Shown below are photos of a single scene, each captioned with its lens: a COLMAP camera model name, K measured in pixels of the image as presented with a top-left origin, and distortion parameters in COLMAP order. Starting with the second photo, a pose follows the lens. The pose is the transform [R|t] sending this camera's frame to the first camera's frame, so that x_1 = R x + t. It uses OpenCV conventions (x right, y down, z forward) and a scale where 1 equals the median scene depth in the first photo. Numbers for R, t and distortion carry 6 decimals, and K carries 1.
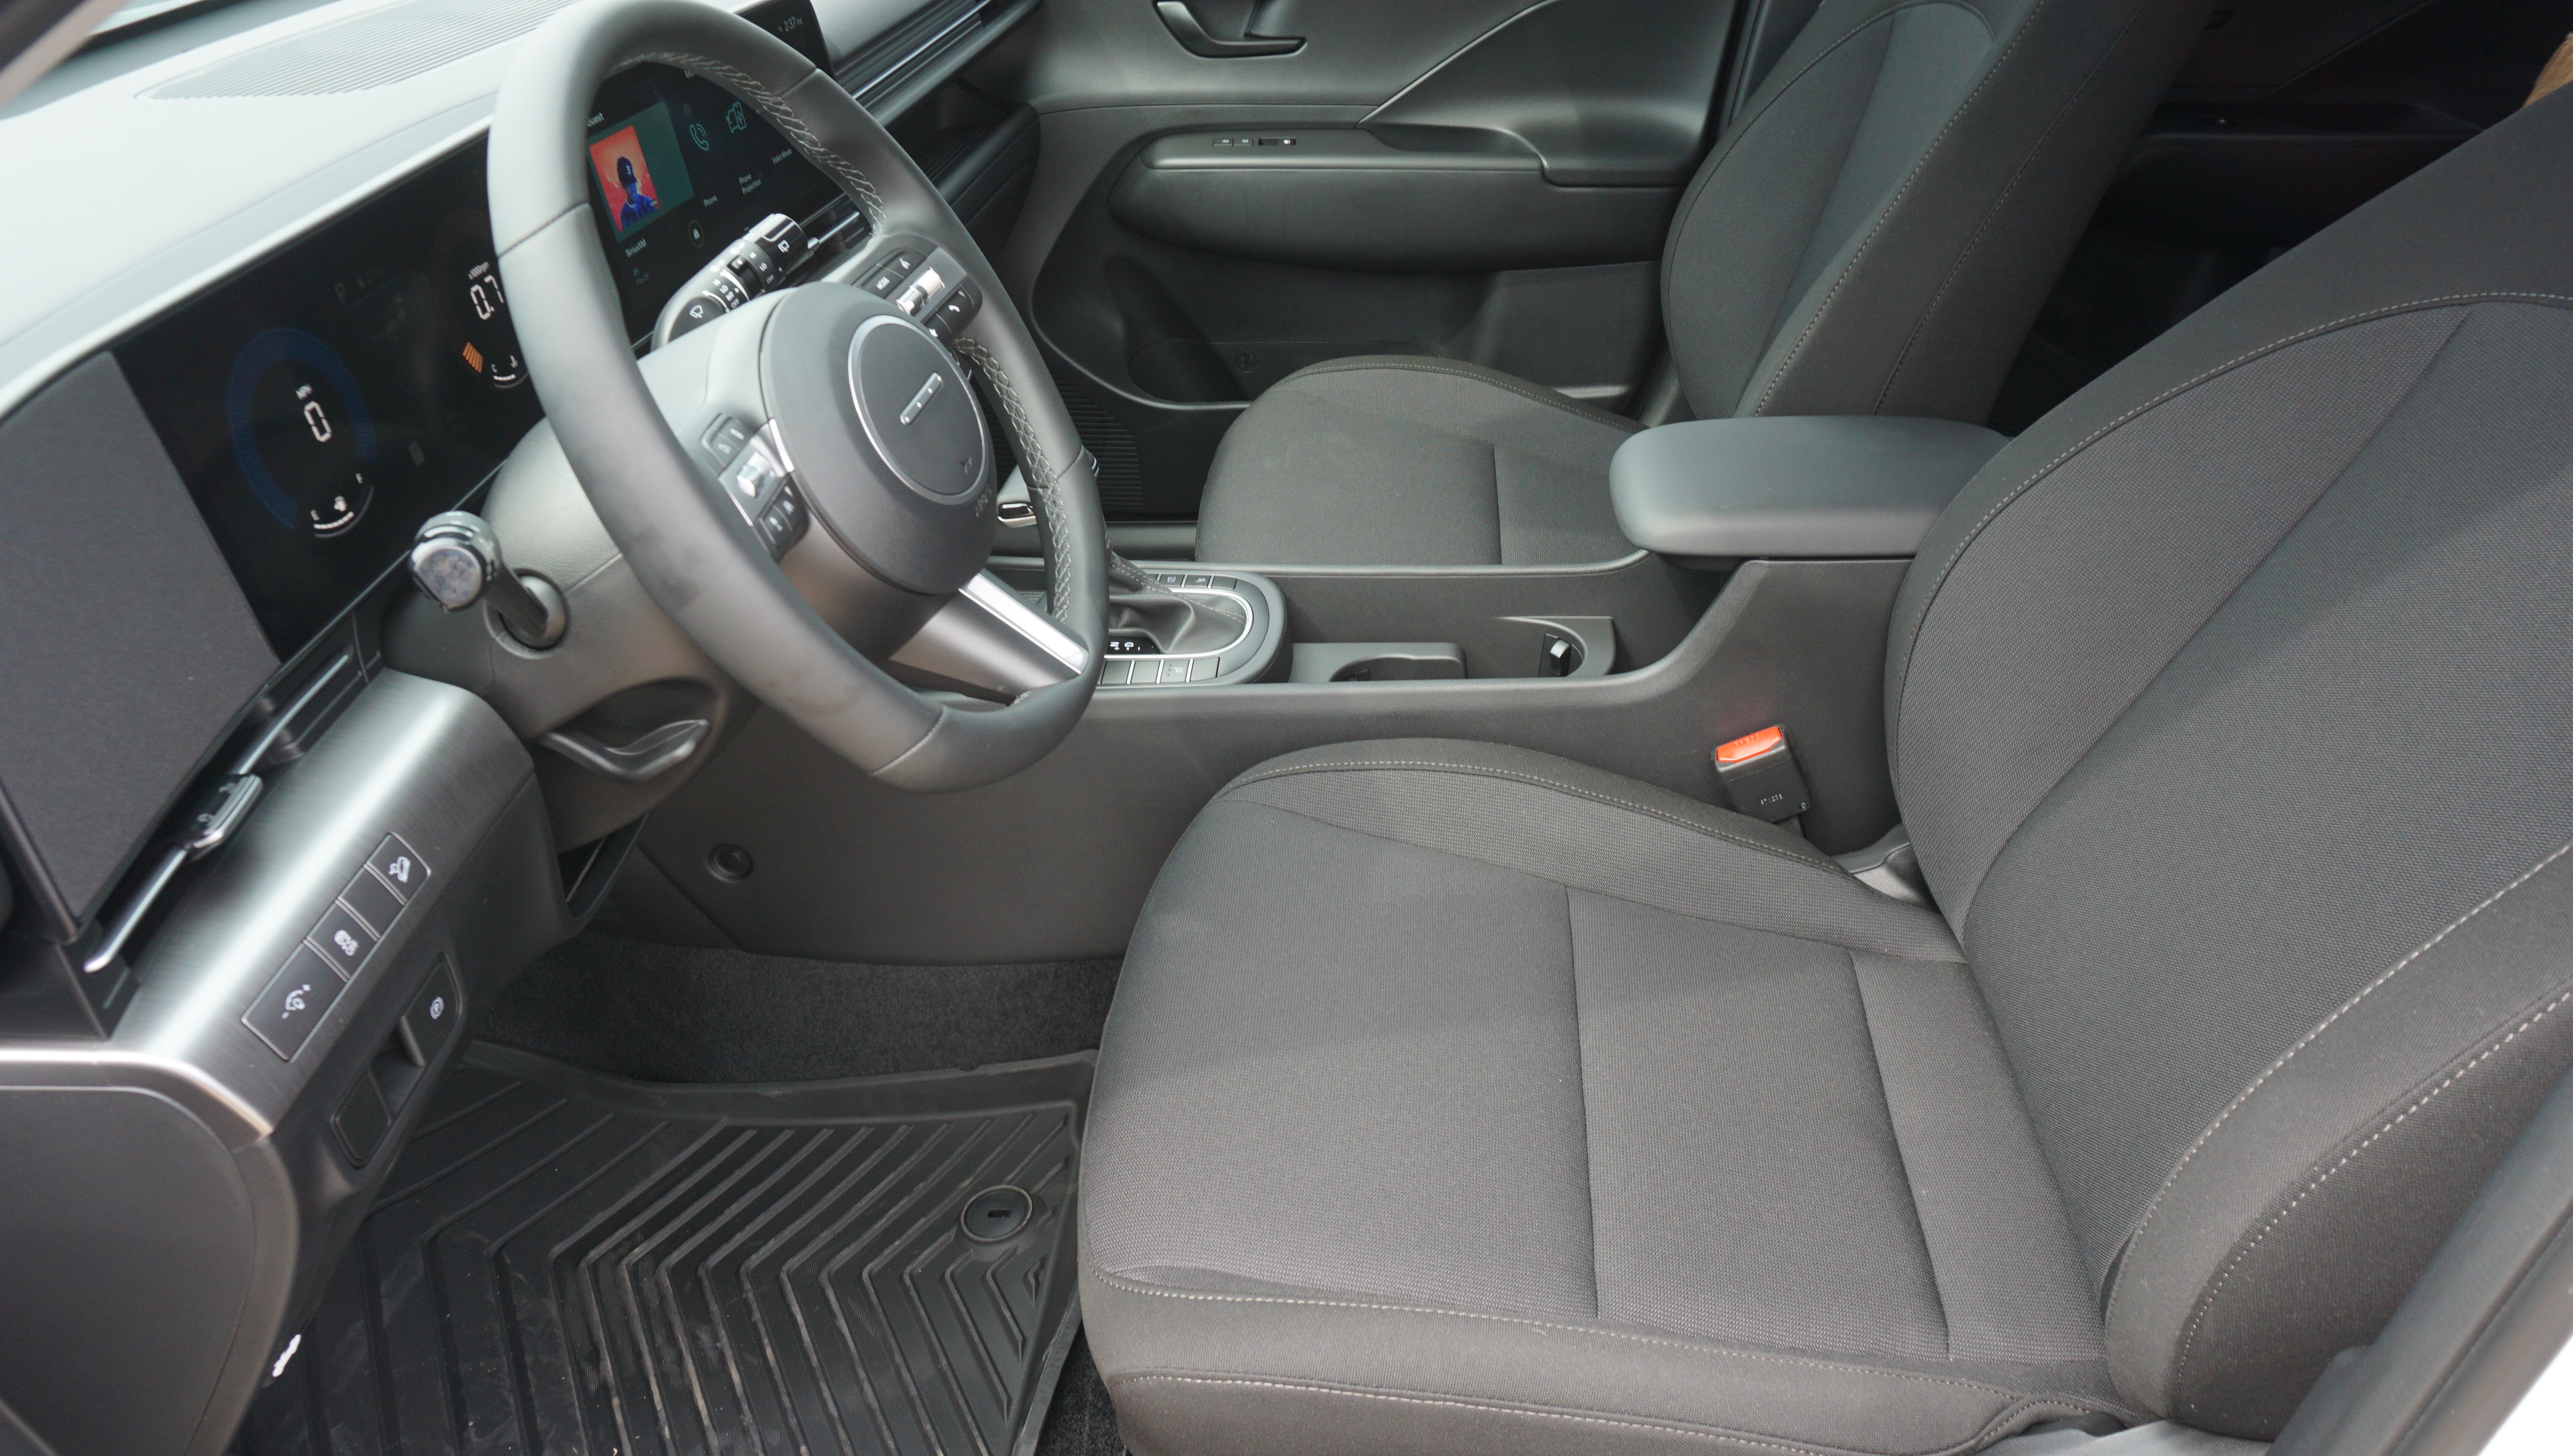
lens RADIAL K [[1738.3, 0, 1289.9], [0, 1738.3, 688.8], [0, 0, 1]] dist [-0.029783, 0.000693]
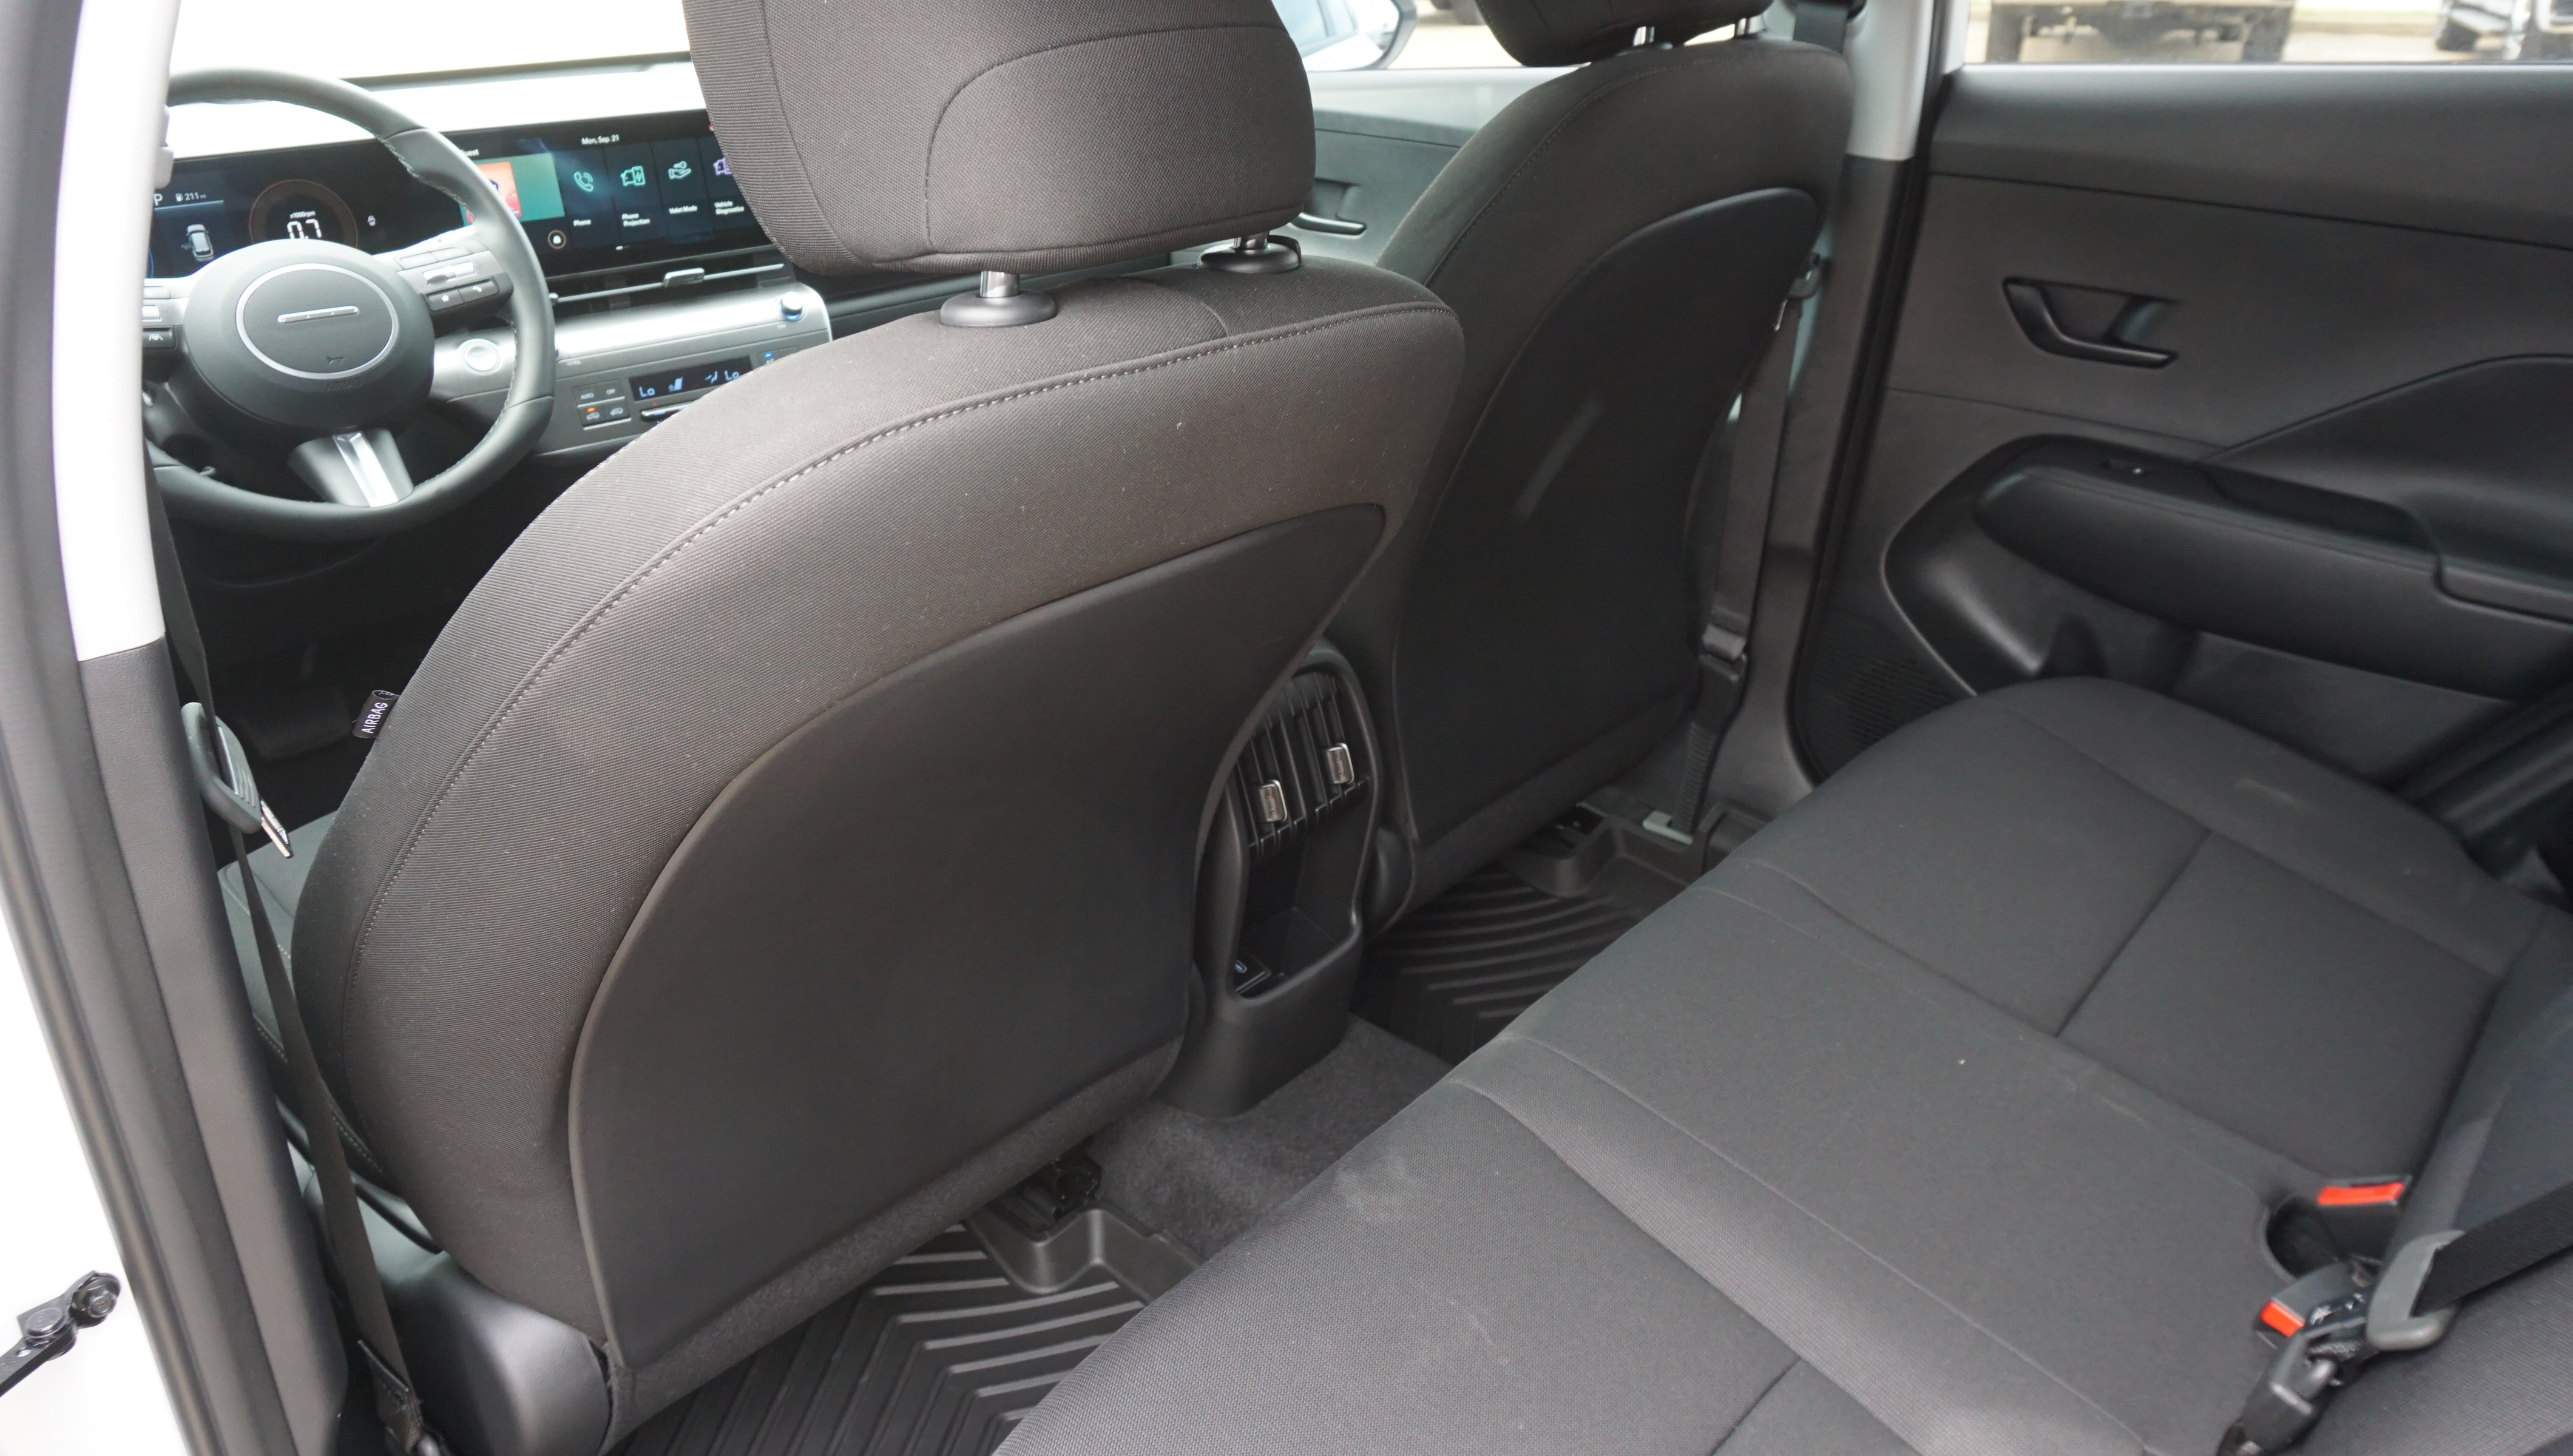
lens RADIAL K [[1741.6, 0, 1277.9], [0, 1741.6, 703.5], [0, 0, 1]] dist [-0.013704, 0.002870]
pose [[0.786279, 0.303750, -0.538053, 1.027907], [-0.353337, 0.935422, 0.011733, -0.108594], [0.506871, 0.180889, 0.842829, 0.079289]]
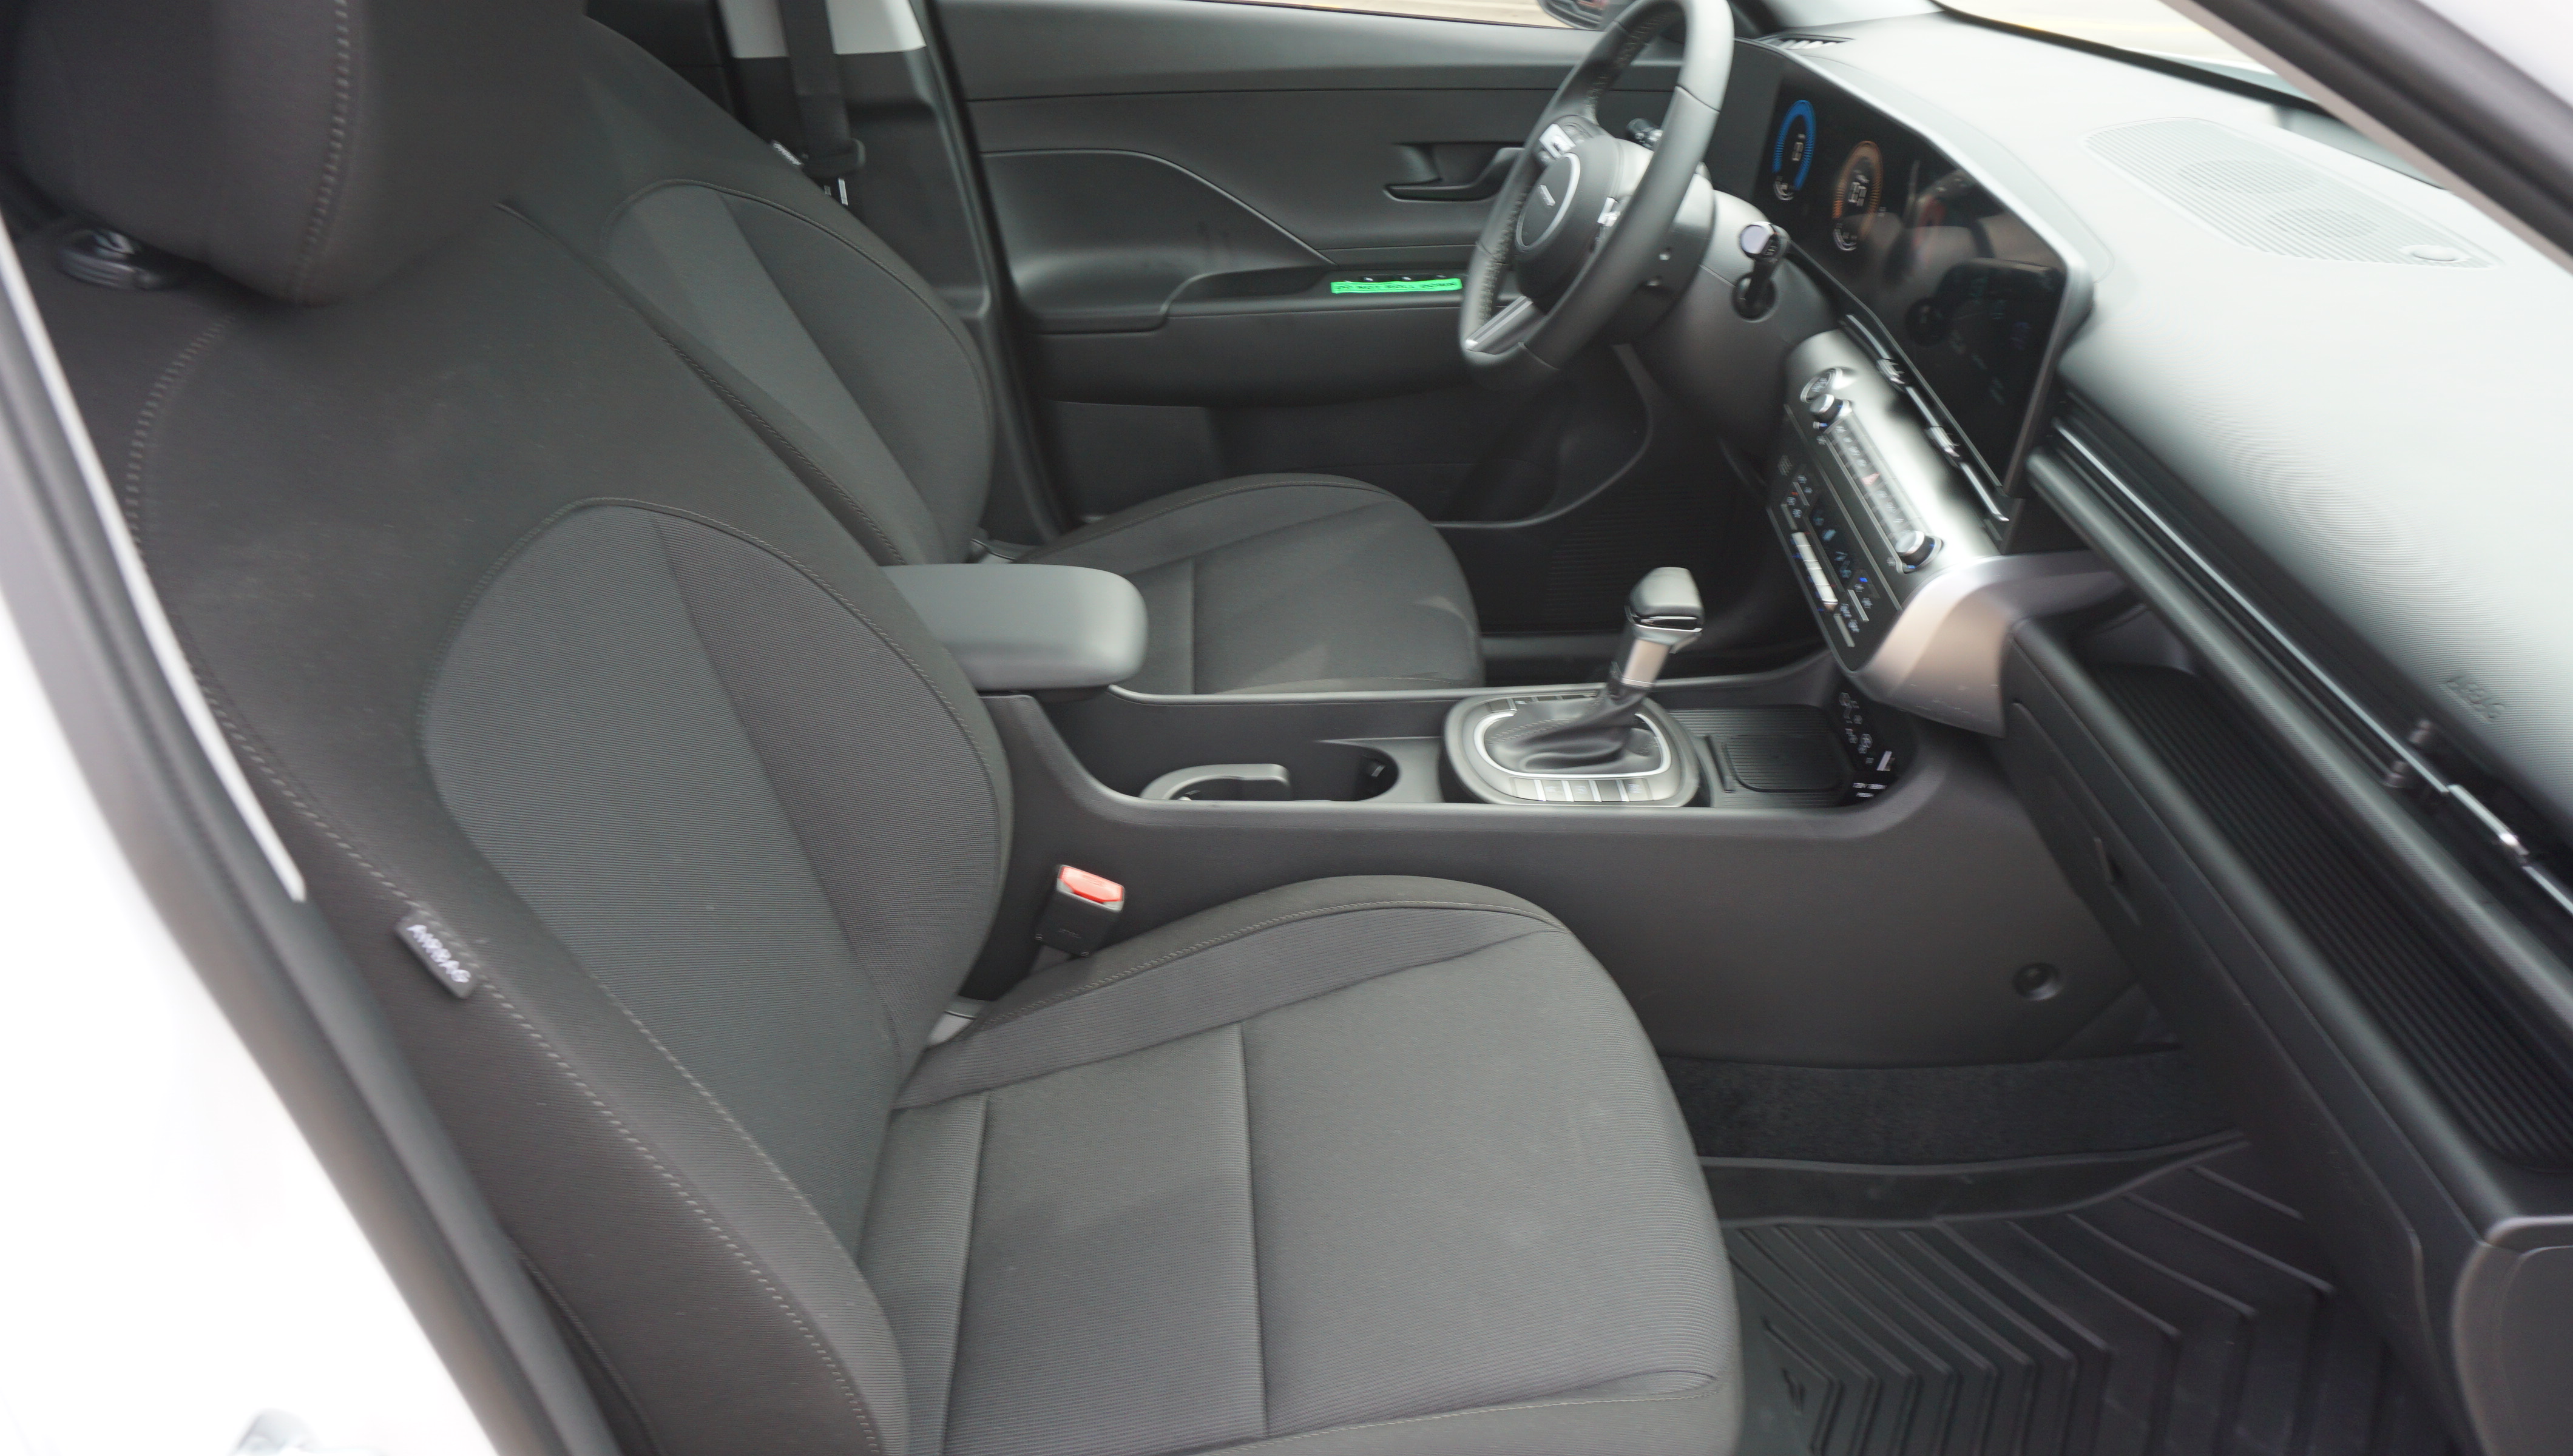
lens RADIAL K [[1708.3, 0, 1280.4], [0, 1708.3, 743.2], [0, 0, 1]] dist [-0.063696, 0.040071]
pose [[-0.992419, 0.100466, -0.070785, 0.188481], [-0.018797, 0.445104, 0.895281, -1.053963], [0.121452, 0.889825, -0.439842, 1.554472]]
